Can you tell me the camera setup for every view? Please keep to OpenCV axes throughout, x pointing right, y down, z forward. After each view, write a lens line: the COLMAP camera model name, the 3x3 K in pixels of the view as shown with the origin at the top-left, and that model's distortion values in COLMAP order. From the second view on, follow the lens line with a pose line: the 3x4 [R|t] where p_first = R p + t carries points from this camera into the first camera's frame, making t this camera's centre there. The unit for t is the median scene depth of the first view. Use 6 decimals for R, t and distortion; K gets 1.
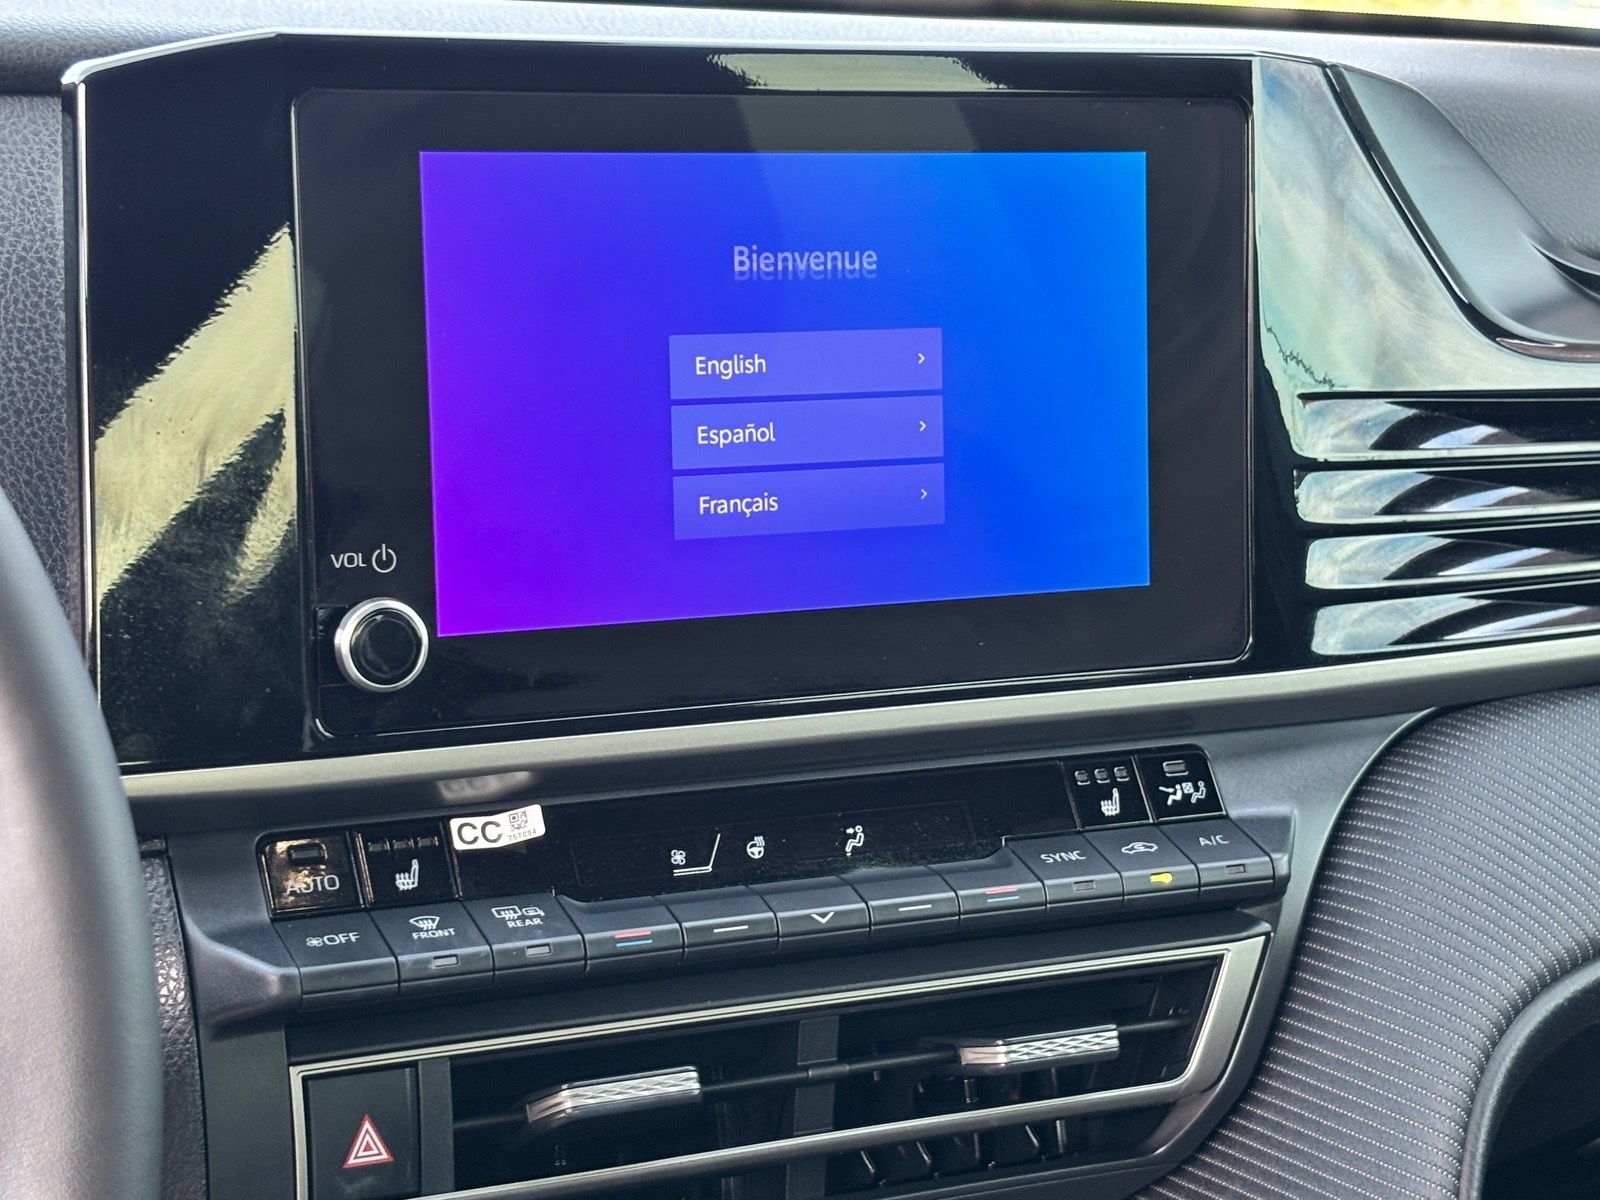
lens RADIAL K [[3189.3, 0, 797.7], [0, 3189.3, 603.7], [0, 0, 1]] dist [0.177551, 0.000000]
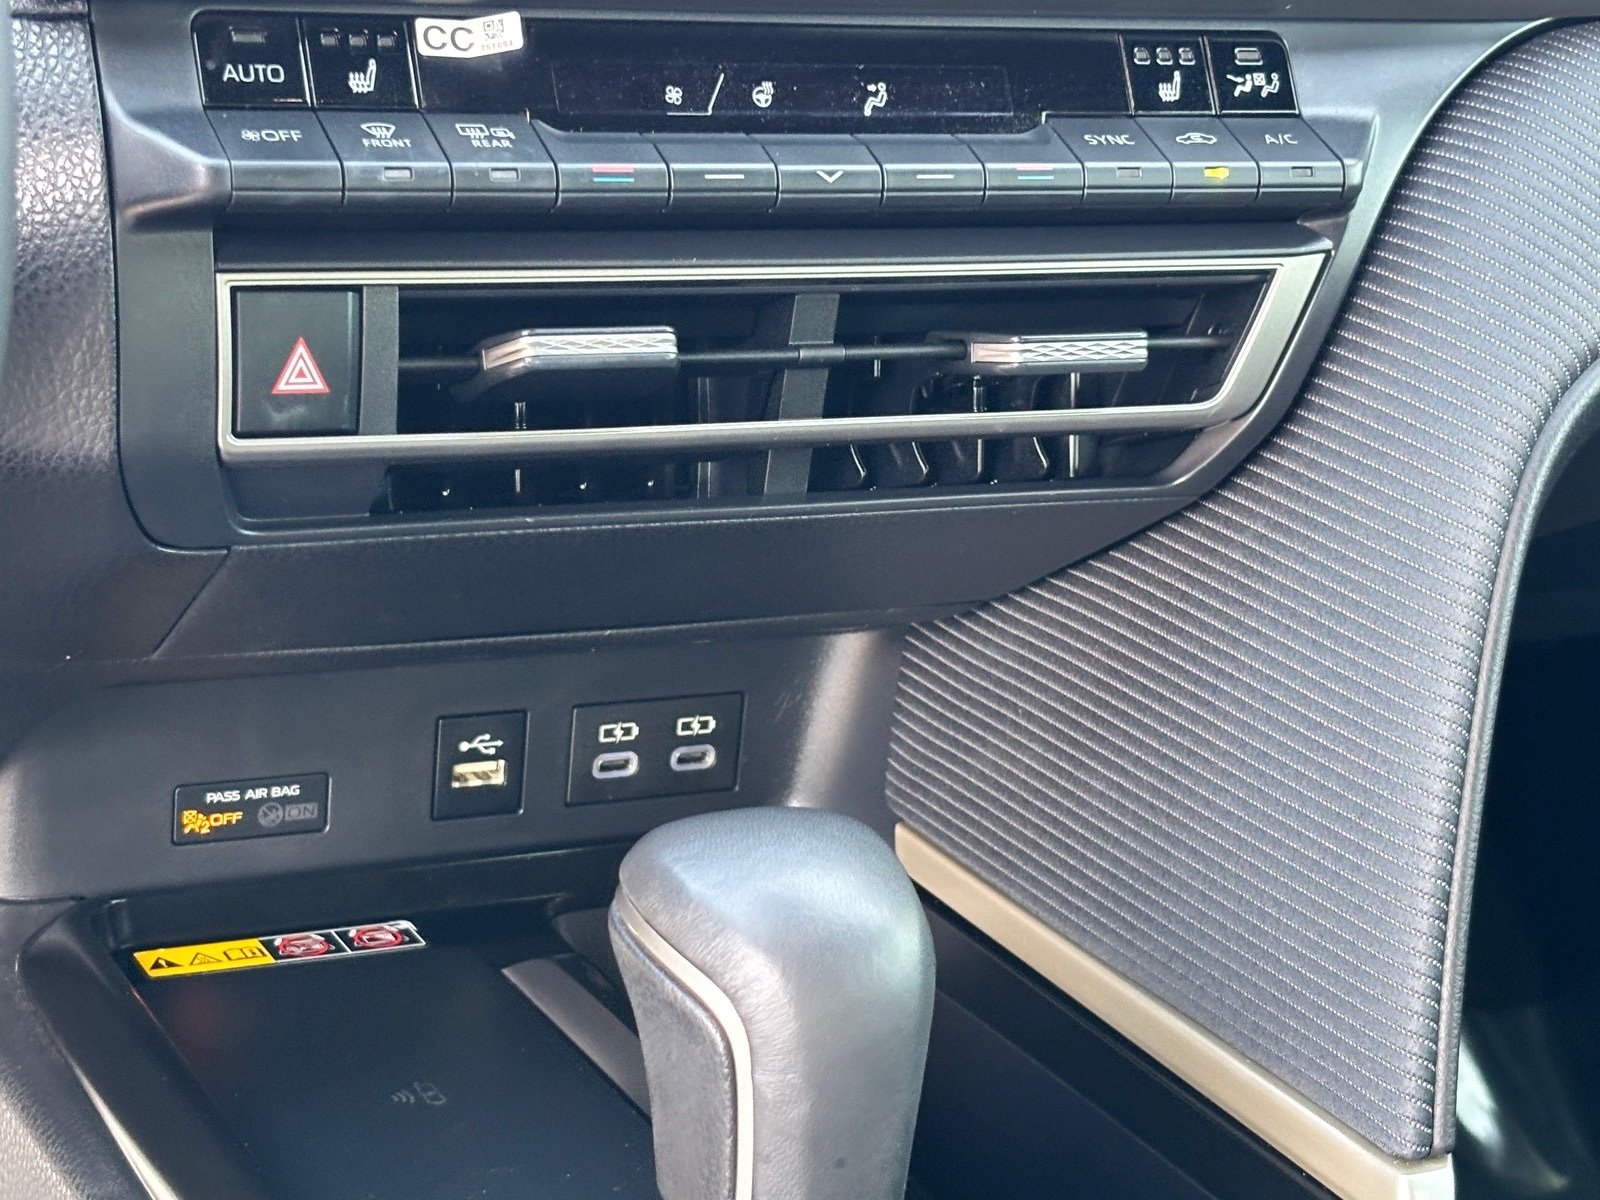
lens RADIAL K [[3189.3, 0, 776.3], [0, 3189.3, 596.3], [0, 0, 1]] dist [0.177551, 0.000000]
pose [[0.995789, 0.090452, -0.014902, 0.016376], [-0.086412, 0.980445, 0.176807, 0.055626], [0.030603, -0.174775, 0.984133, 0.102917]]
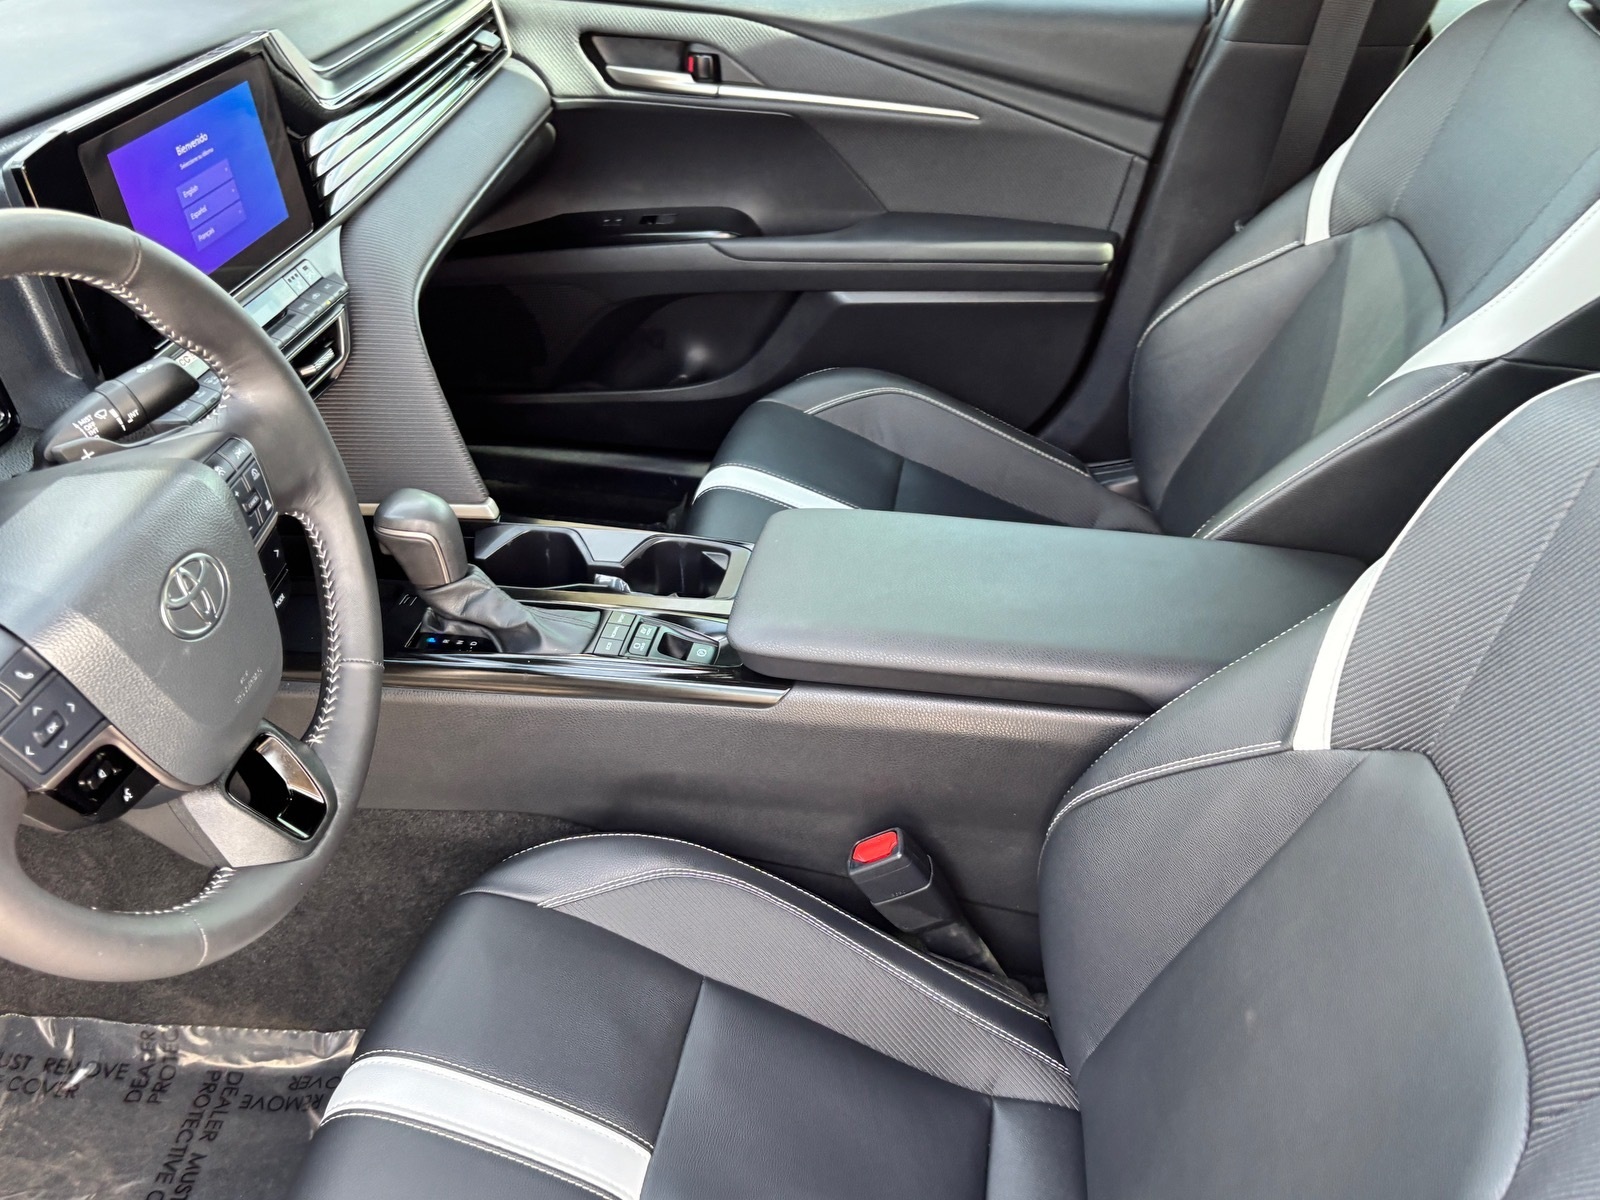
lens RADIAL K [[1471.4, 0, 813.9], [0, 1471.4, 611.5], [0, 0, 1]] dist [0.008226, 0.000000]
pose [[0.613115, -0.464480, 0.639022, -0.741830], [0.155589, 0.864048, 0.478762, -0.307365], [-0.774521, -0.194112, 0.602028, -0.411876]]
